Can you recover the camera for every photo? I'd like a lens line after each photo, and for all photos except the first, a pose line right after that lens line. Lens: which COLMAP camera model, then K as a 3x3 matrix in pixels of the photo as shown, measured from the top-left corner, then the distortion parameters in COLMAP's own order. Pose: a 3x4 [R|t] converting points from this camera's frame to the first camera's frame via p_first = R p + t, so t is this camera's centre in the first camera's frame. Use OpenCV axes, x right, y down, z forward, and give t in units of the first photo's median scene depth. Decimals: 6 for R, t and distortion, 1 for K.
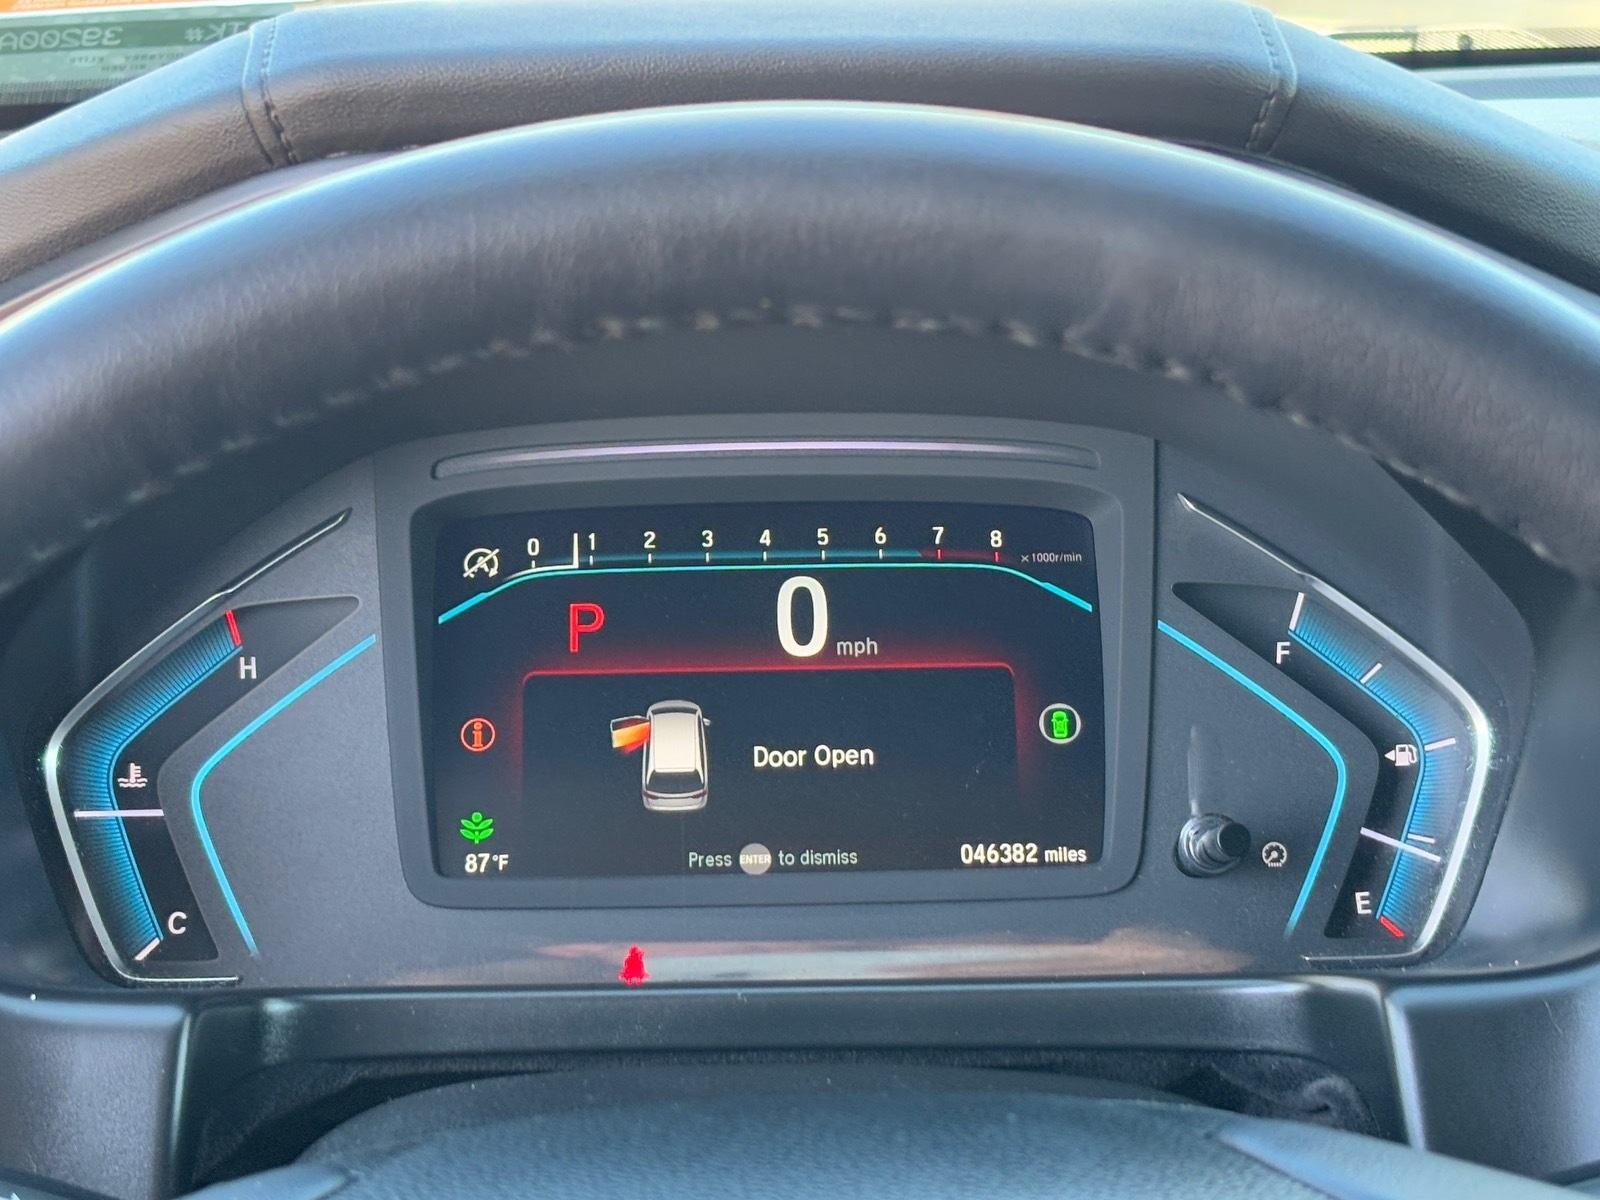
lens RADIAL K [[3189.1, 0, 786.5], [0, 3189.1, 584.6], [0, 0, 1]] dist [0.236542, 0.000000]
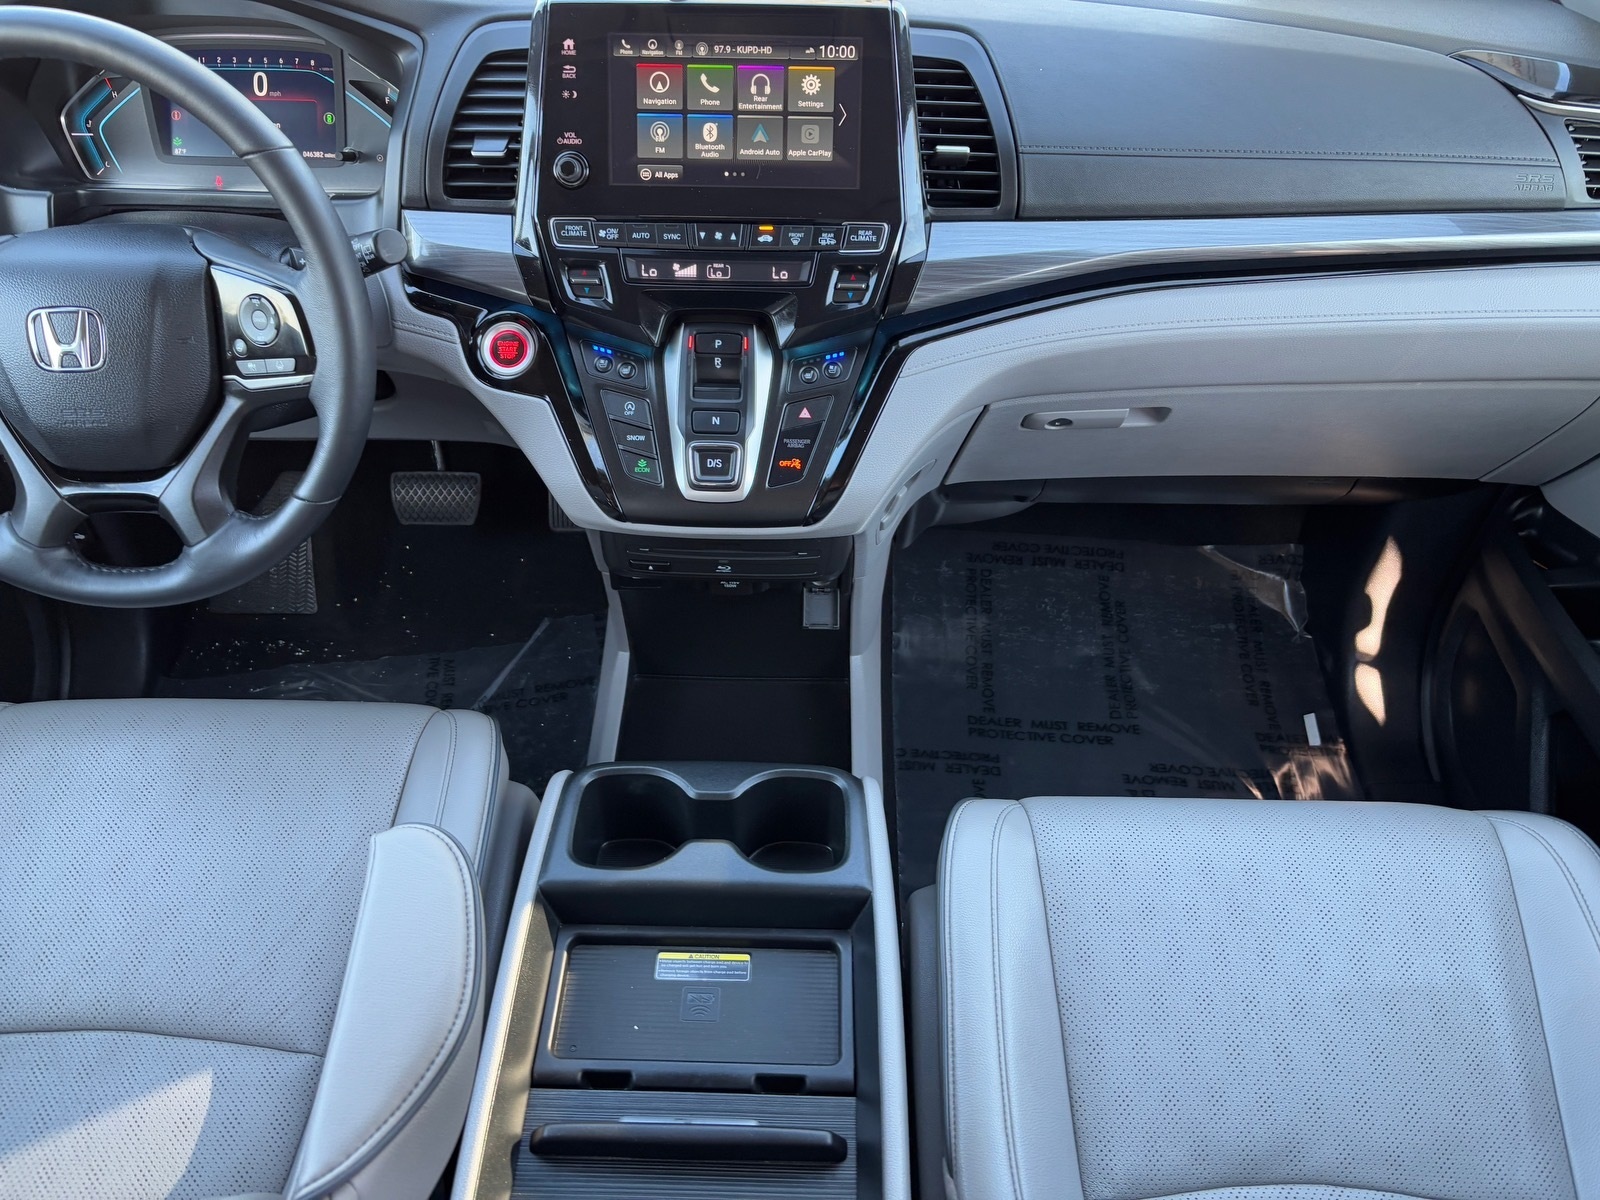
lens RADIAL K [[1227.2, 0, 797.6], [0, 1227.2, 590.7], [0, 0, 1]] dist [0.031115, -0.046364]
pose [[0.998766, 0.046388, -0.017747, 0.695342], [-0.033182, 0.889080, 0.456548, -0.145014], [0.036957, -0.455395, 0.889522, -0.535849]]
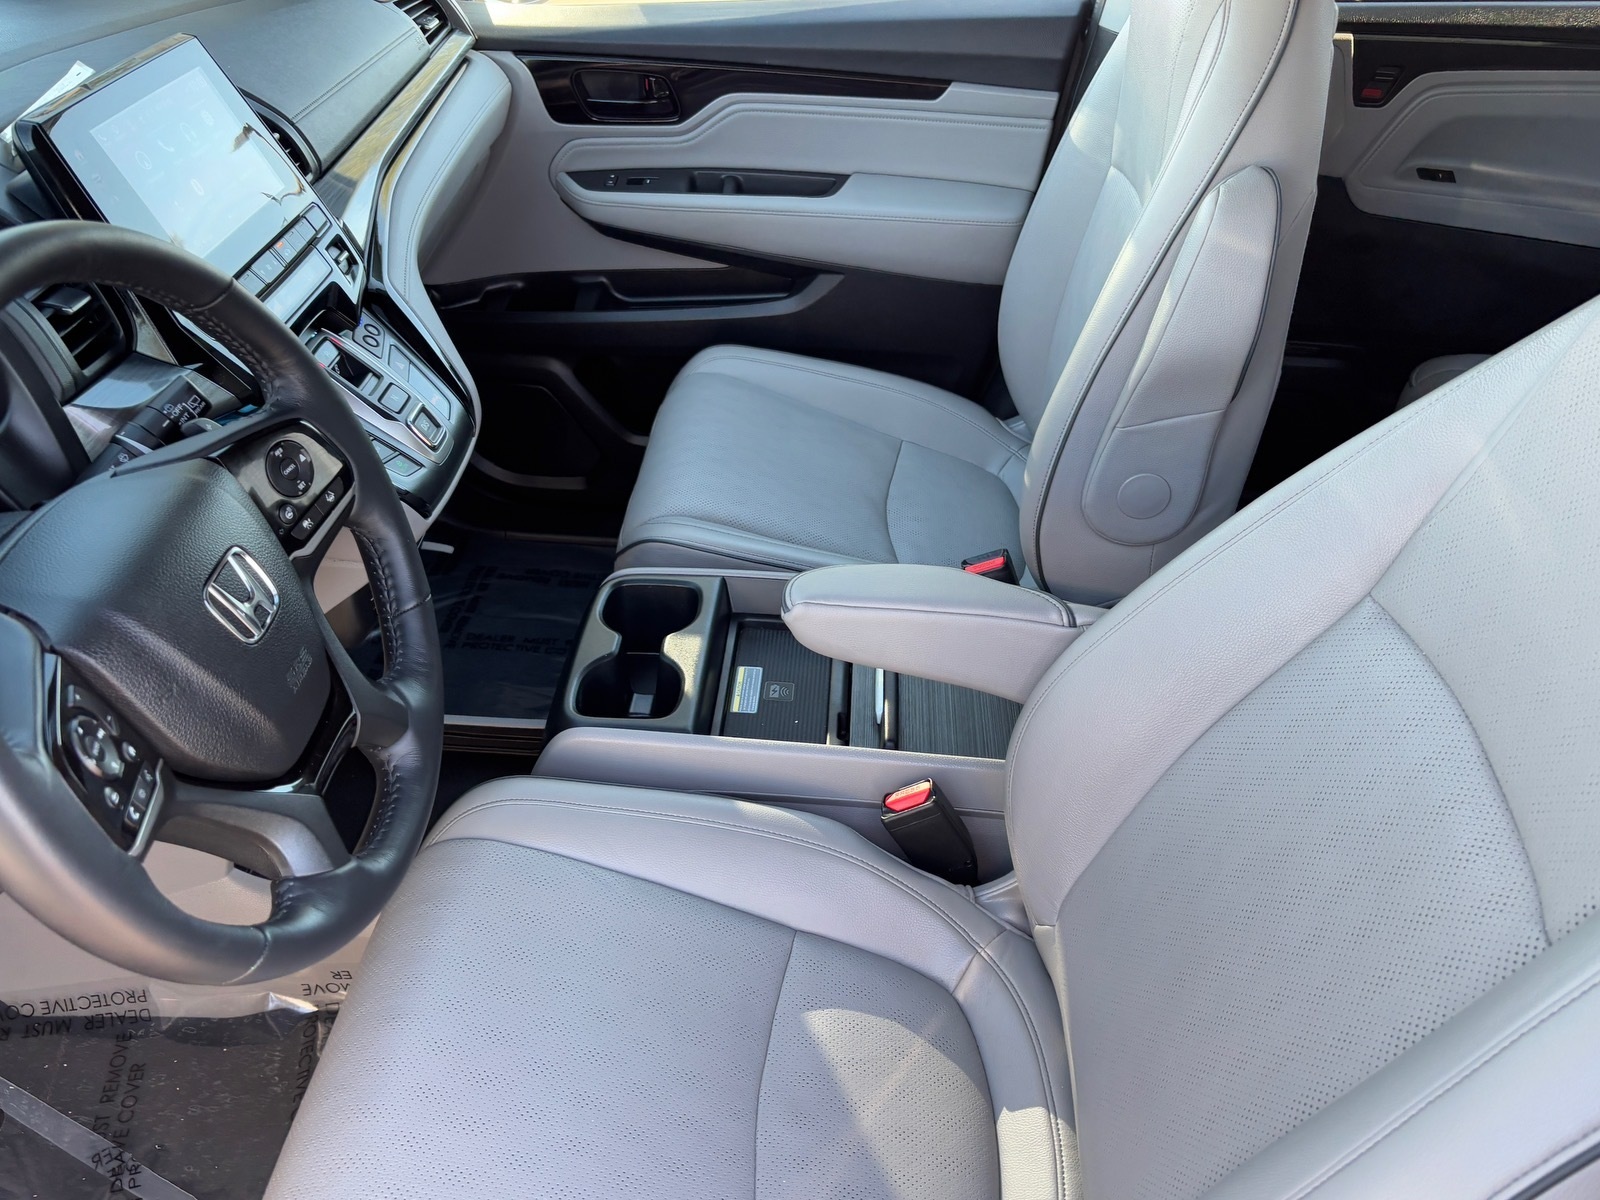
lens RADIAL K [[1374.5, 0, 809.8], [0, 1374.5, 606.1], [0, 0, 1]] dist [0.022846, -0.022964]
pose [[0.075321, -0.554554, 0.828732, -0.784368], [0.230216, 0.818311, 0.526657, -0.234644], [-0.970220, 0.151119, 0.189303, -0.040619]]
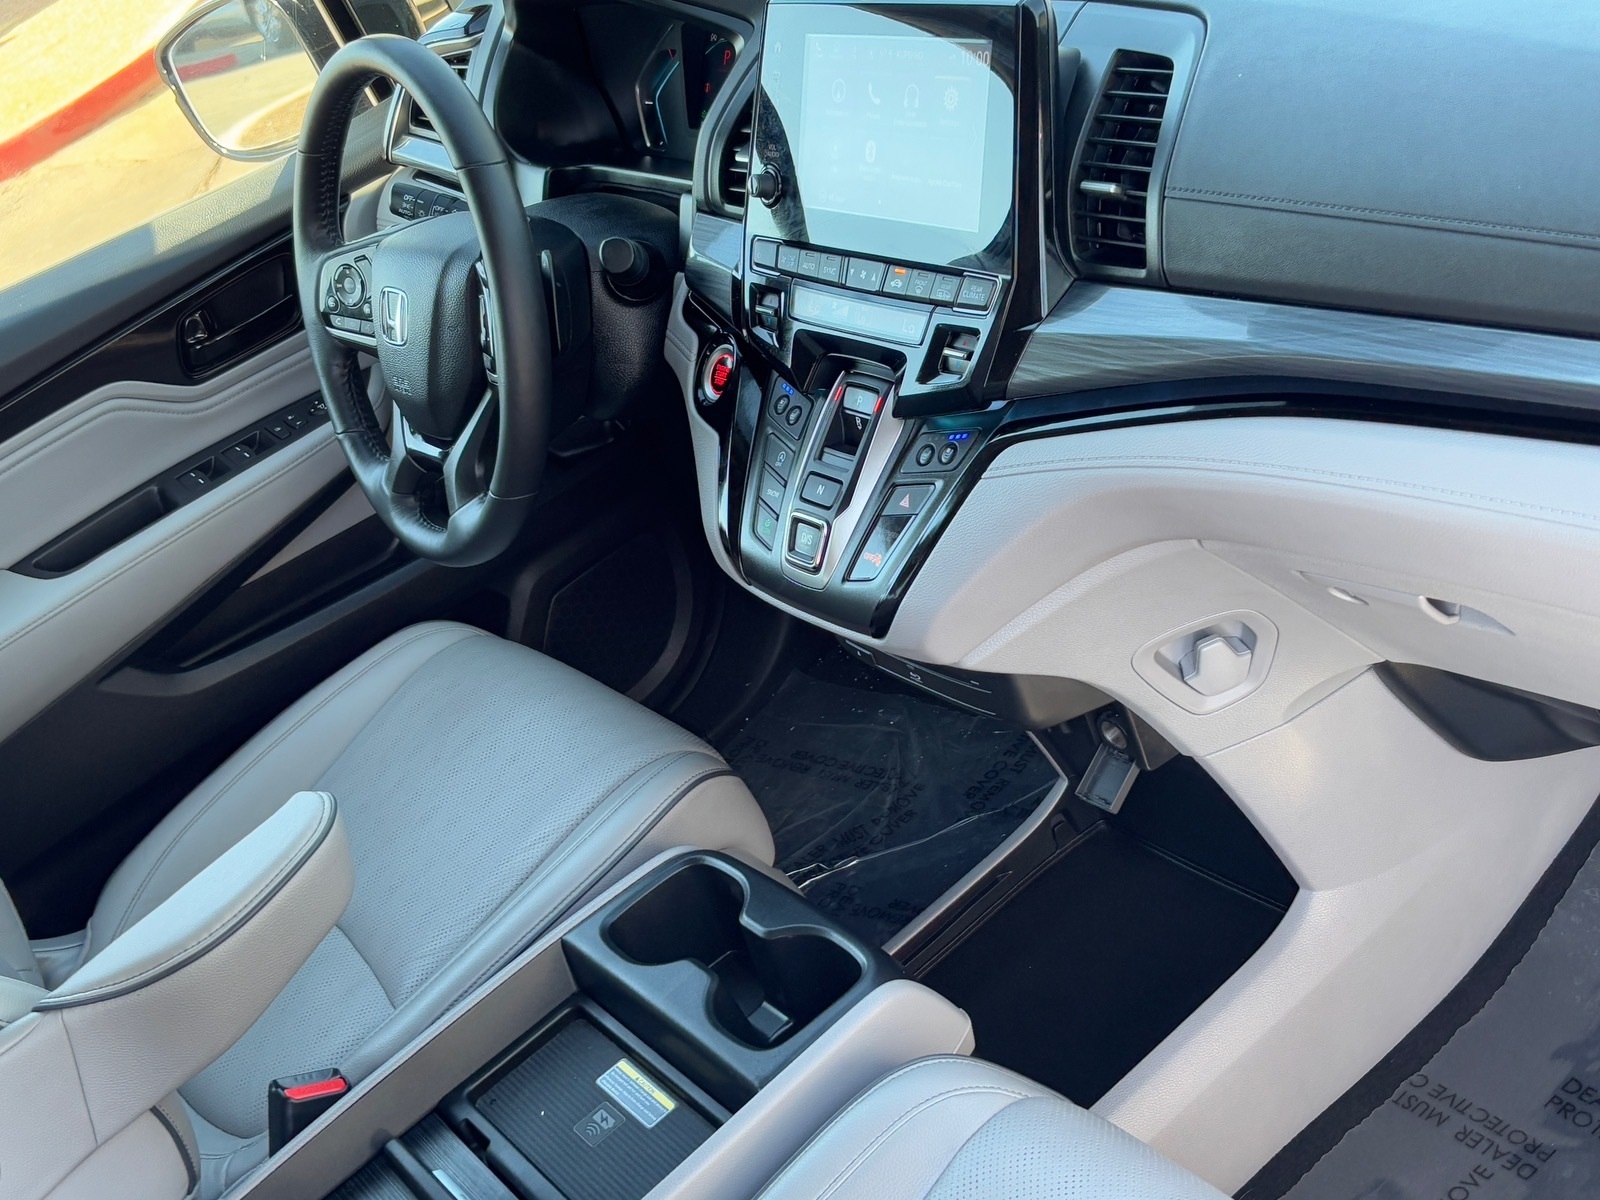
lens RADIAL K [[1994.8, 0, 790.5], [0, 1994.8, 622.1], [0, 0, 1]] dist [0.091804, 0.000000]
pose [[0.554122, 0.271944, -0.786763, 1.941029], [0.125811, 0.906918, 0.402085, -0.310199], [0.822873, -0.321787, 0.468330, -0.195079]]
